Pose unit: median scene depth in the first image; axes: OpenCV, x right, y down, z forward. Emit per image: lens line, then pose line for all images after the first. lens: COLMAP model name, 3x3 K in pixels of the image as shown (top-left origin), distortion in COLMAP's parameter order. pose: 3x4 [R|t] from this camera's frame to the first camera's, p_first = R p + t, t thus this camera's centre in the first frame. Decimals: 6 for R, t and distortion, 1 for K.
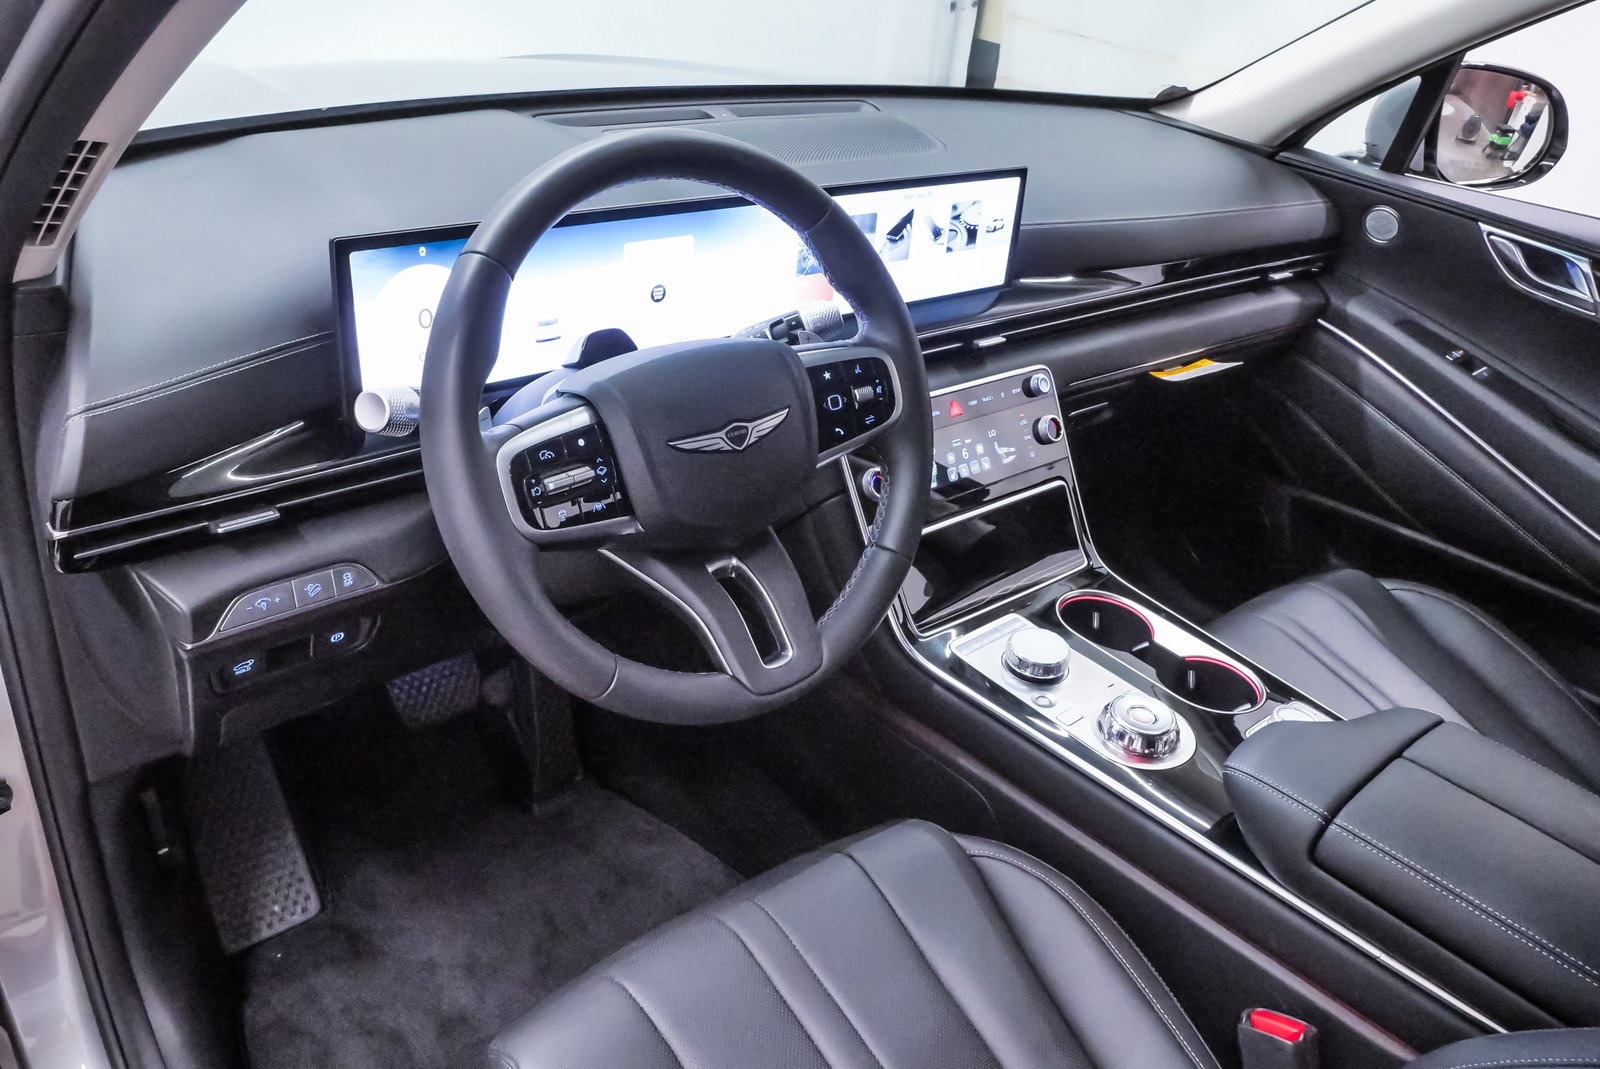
lens RADIAL K [[1254.3, 0, 800.0], [0, 1254.3, 534.5], [0, 0, 1]] dist [0.008214, 0.005530]
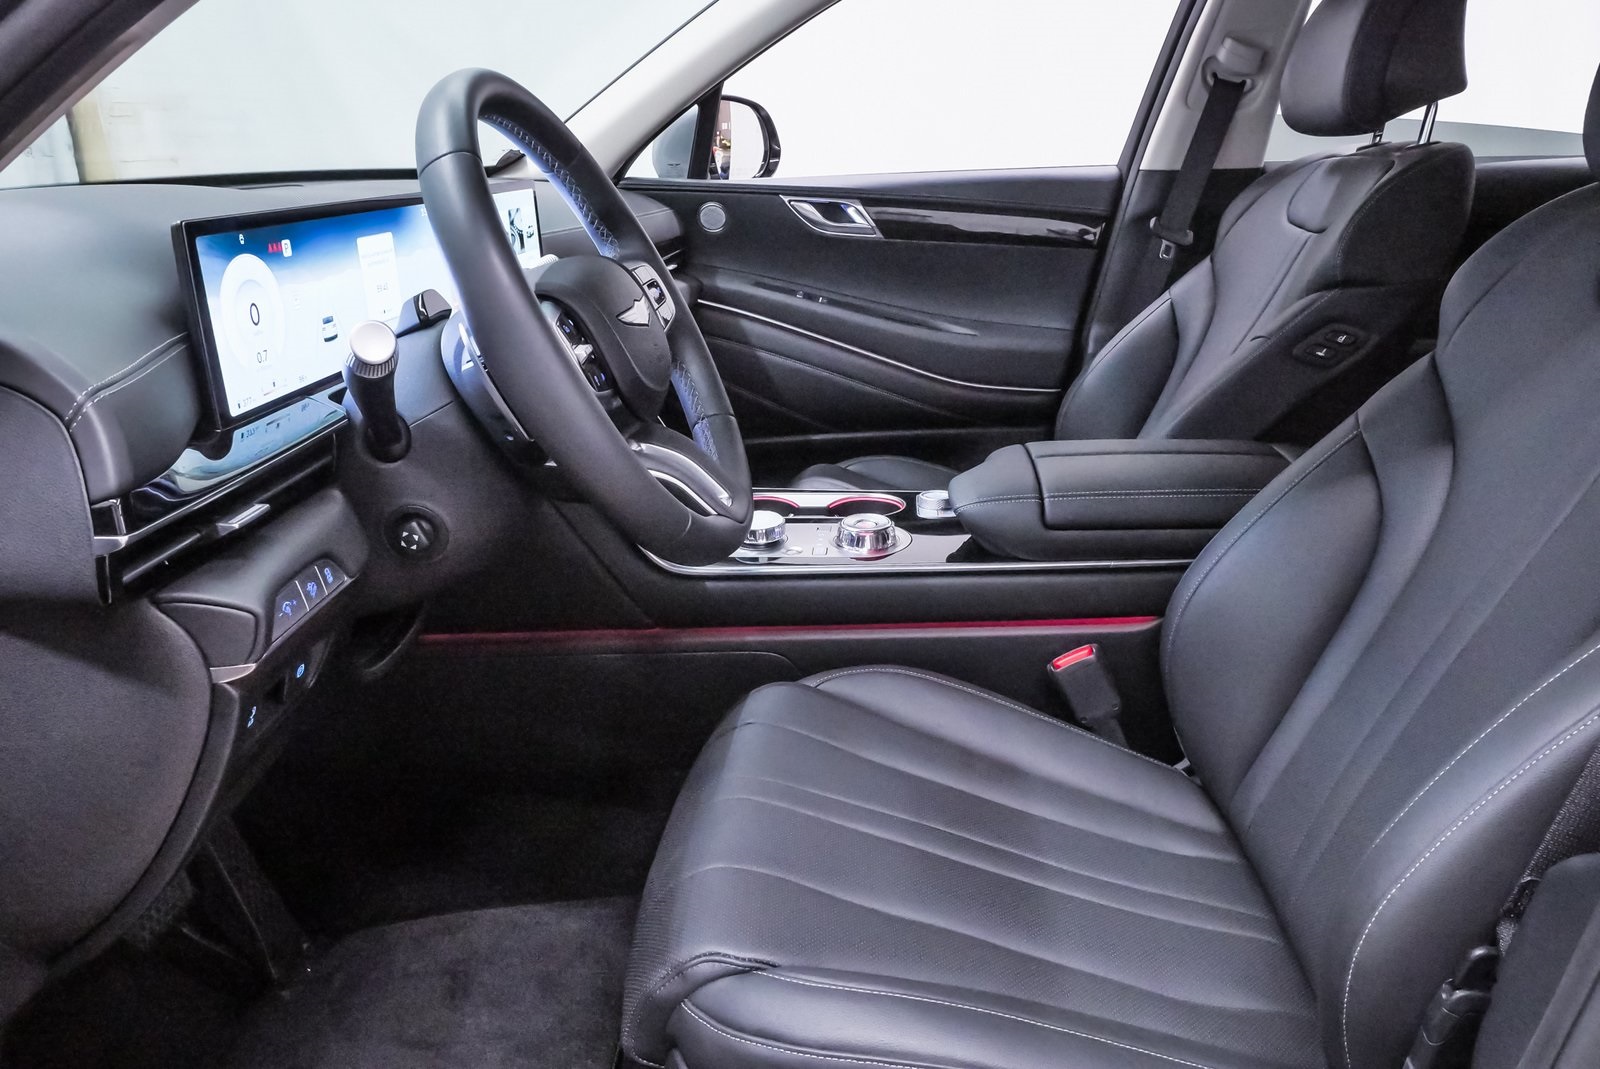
lens RADIAL K [[1254.3, 0, 800.0], [0, 1254.3, 534.5], [0, 0, 1]] dist [0.008214, 0.005530]
pose [[0.687372, -0.326753, 0.648654, -0.429309], [0.438932, 0.898433, -0.012555, 0.103422], [-0.578669, 0.293345, 0.760980, 0.067071]]
